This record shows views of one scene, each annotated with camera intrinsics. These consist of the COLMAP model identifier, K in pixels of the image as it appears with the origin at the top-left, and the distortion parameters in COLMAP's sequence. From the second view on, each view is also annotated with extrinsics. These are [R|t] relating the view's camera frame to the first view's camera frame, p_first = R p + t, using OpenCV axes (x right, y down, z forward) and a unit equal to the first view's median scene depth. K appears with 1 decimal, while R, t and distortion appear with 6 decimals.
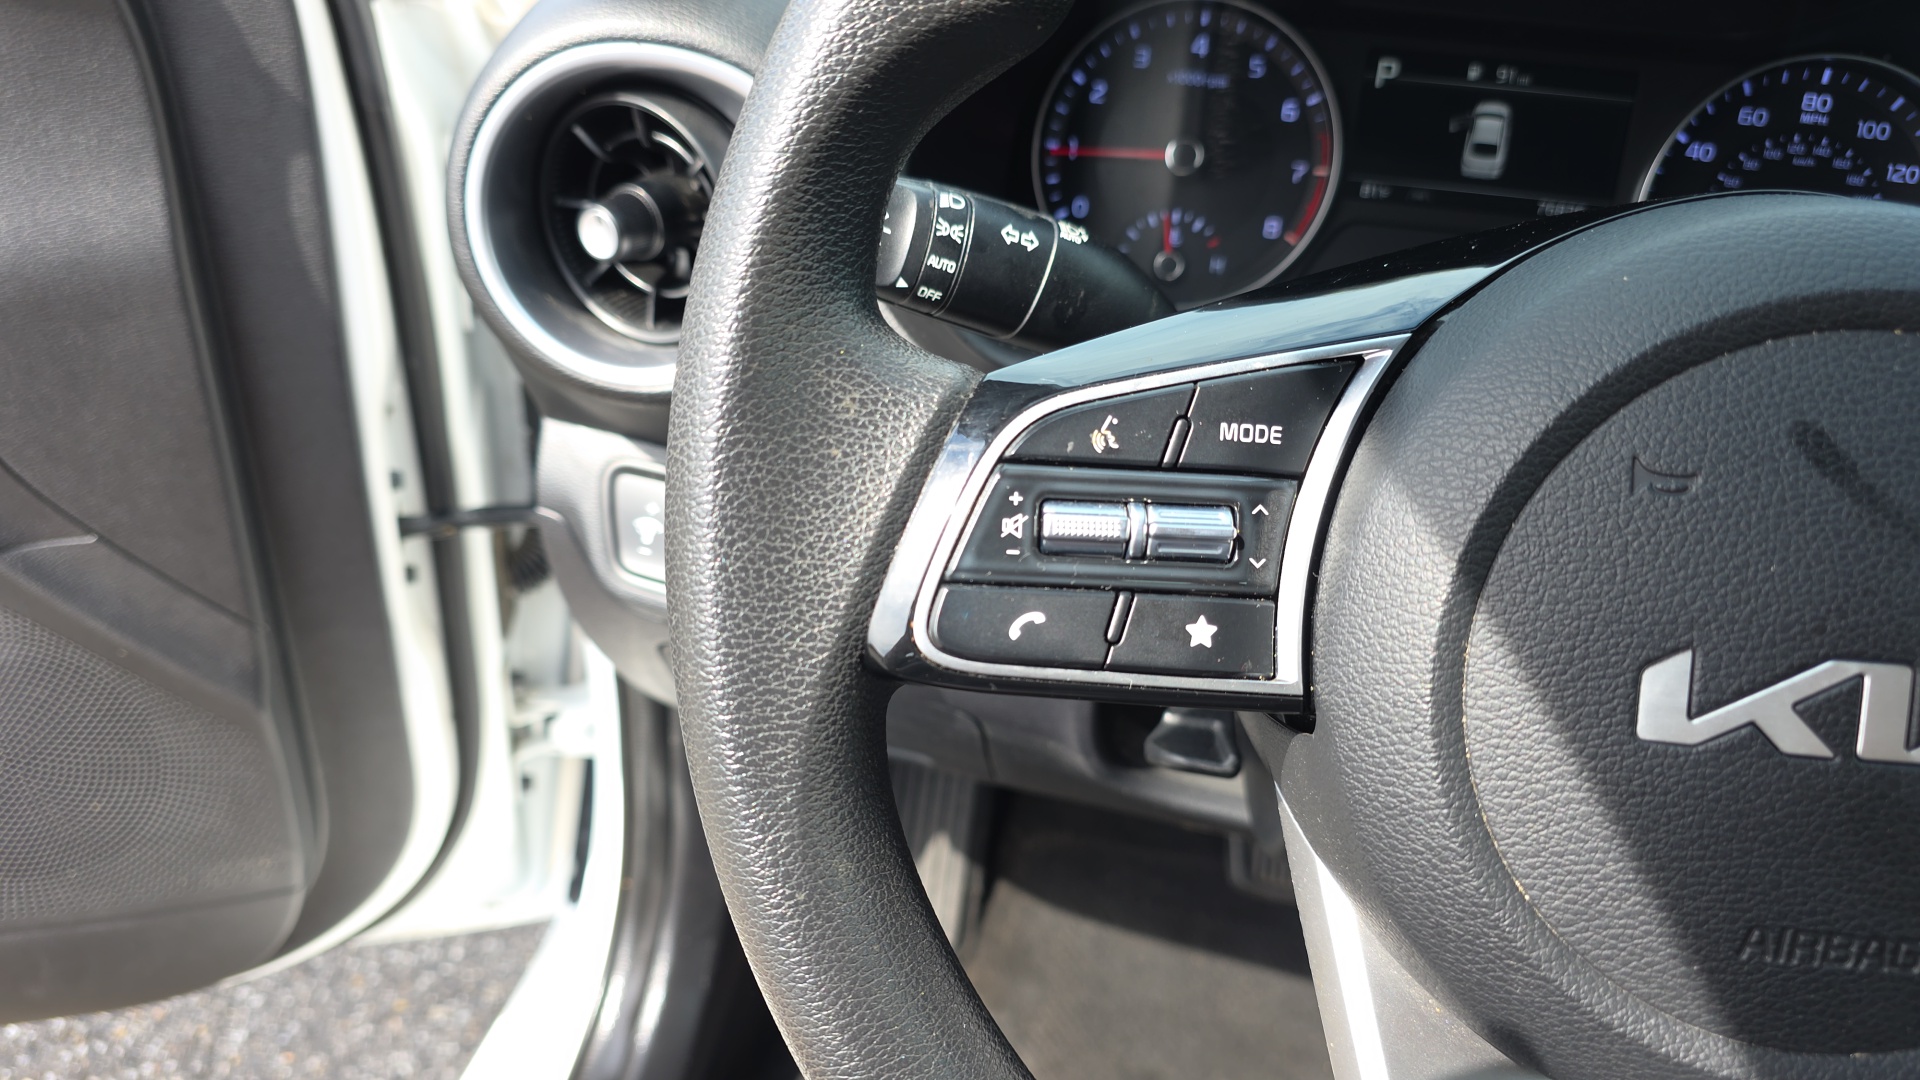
lens RADIAL K [[1288.8, 0, 951.4], [0, 1288.8, 552.4], [0, 0, 1]] dist [0.056066, -0.064437]
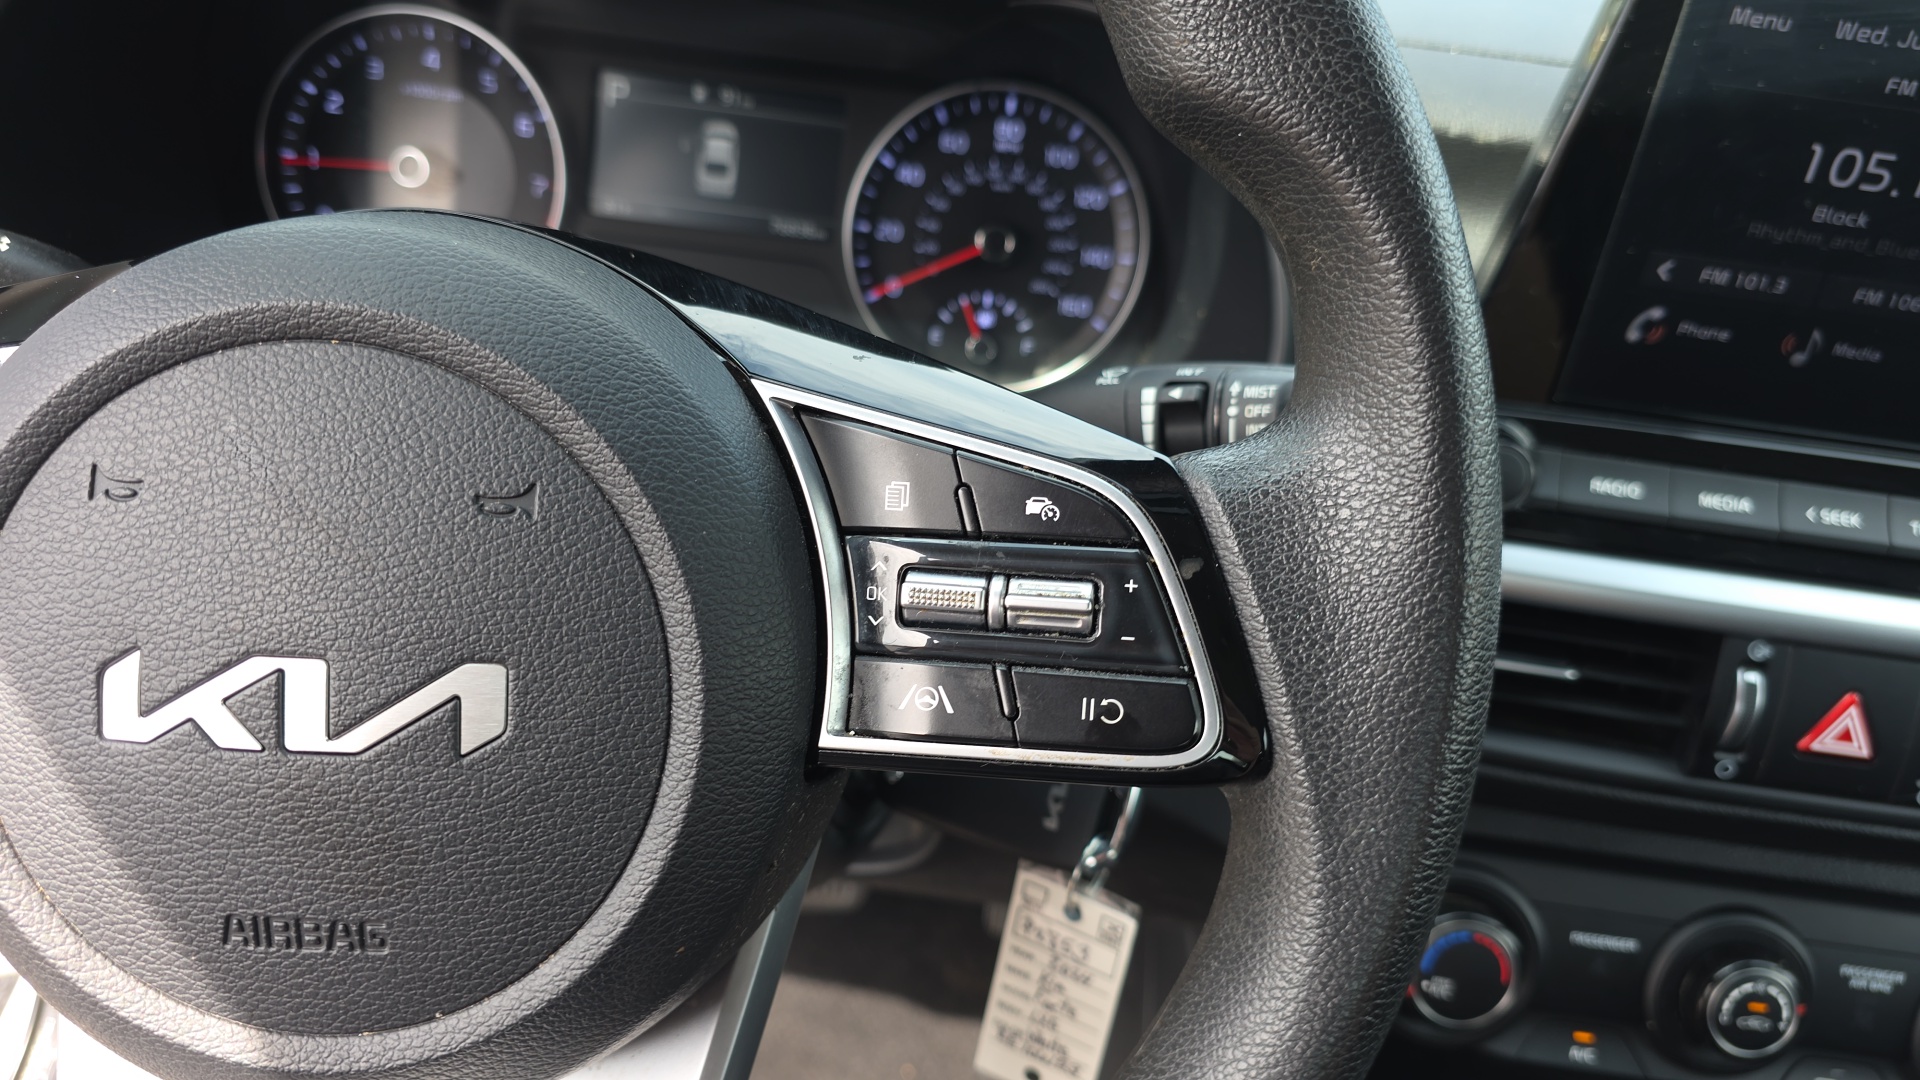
lens RADIAL K [[1288.8, 0, 941.1], [0, 1288.8, 539.6], [0, 0, 1]] dist [0.056066, -0.064437]
pose [[0.990088, -0.016727, 0.139450, 0.449969], [0.018886, 0.999721, -0.014171, 0.005834], [-0.139174, 0.016665, 0.990128, -0.047618]]
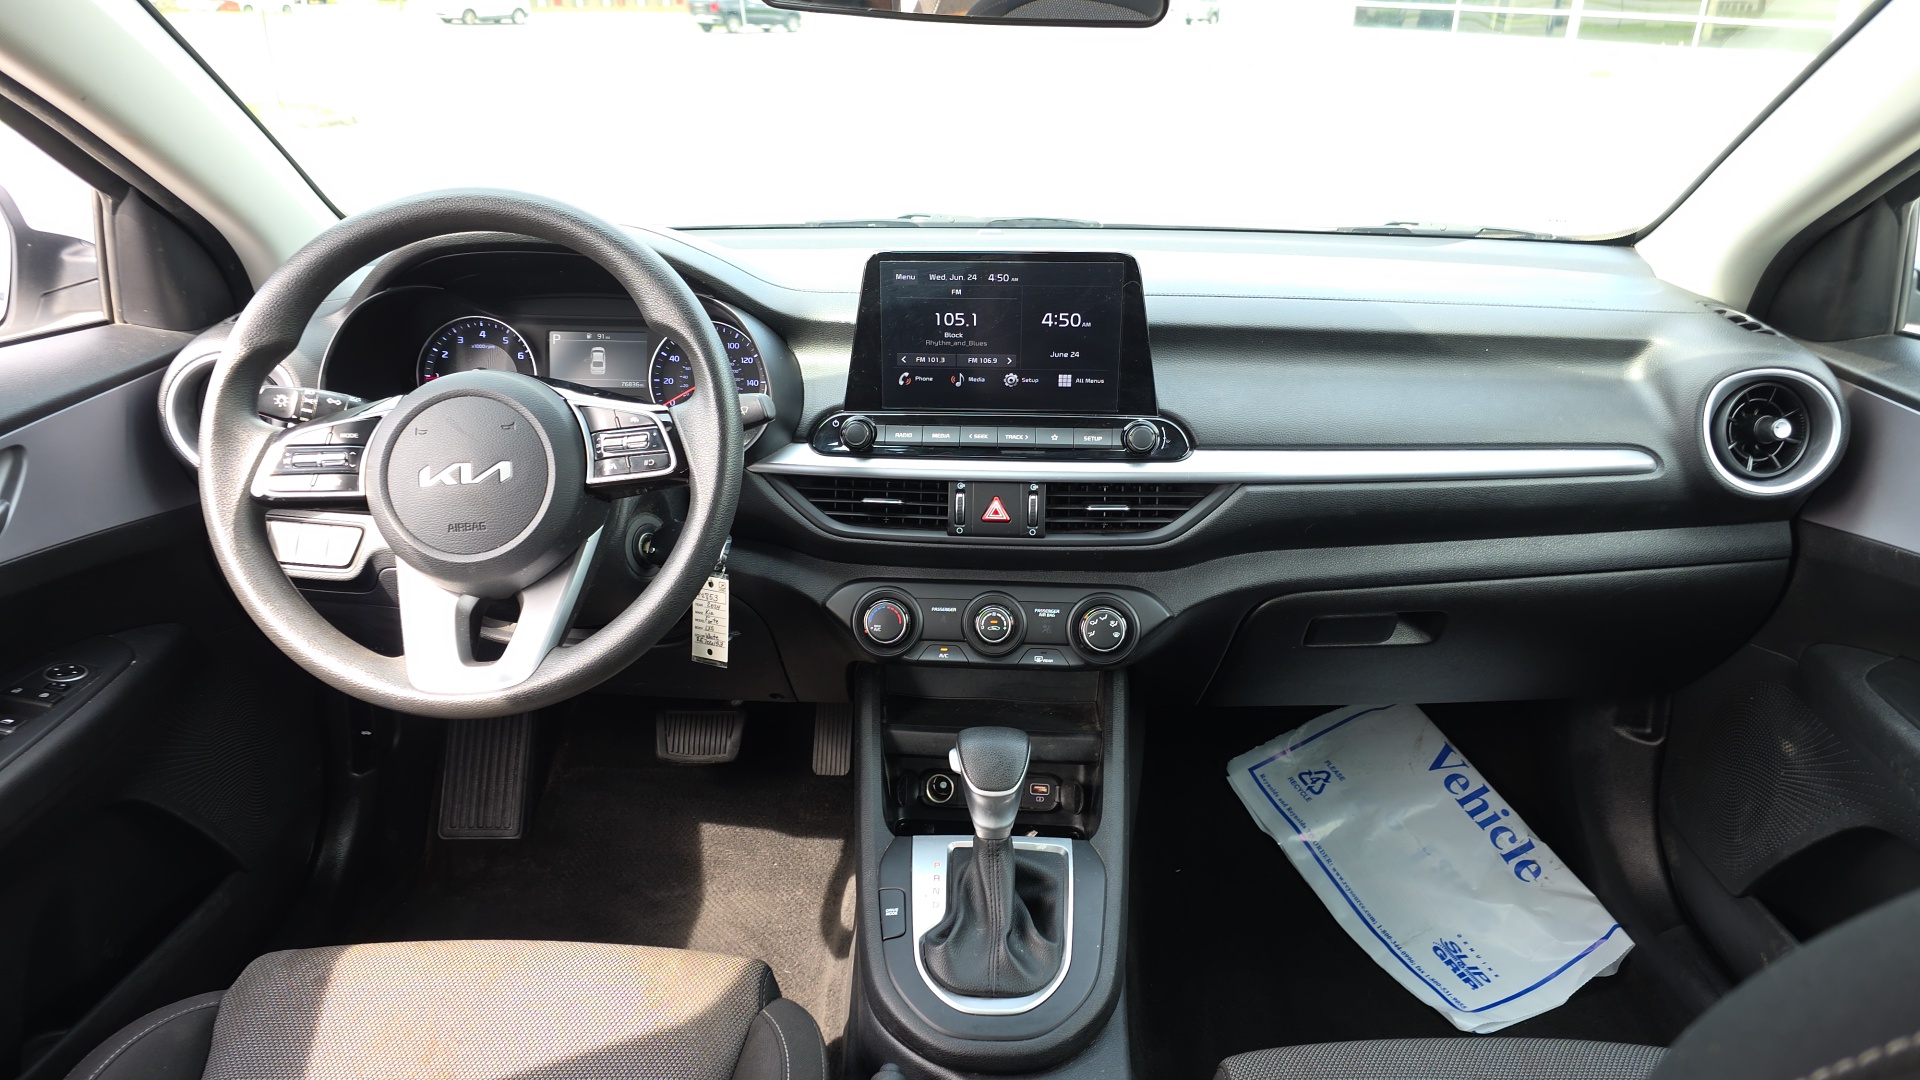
lens RADIAL K [[1288.8, 0, 950.5], [0, 1288.8, 524.7], [0, 0, 1]] dist [0.056066, -0.064437]
pose [[0.986743, -0.098694, 0.128829, 0.762886], [0.121562, 0.975412, -0.183833, 0.579285], [-0.107518, 0.197057, 0.974479, -1.570750]]
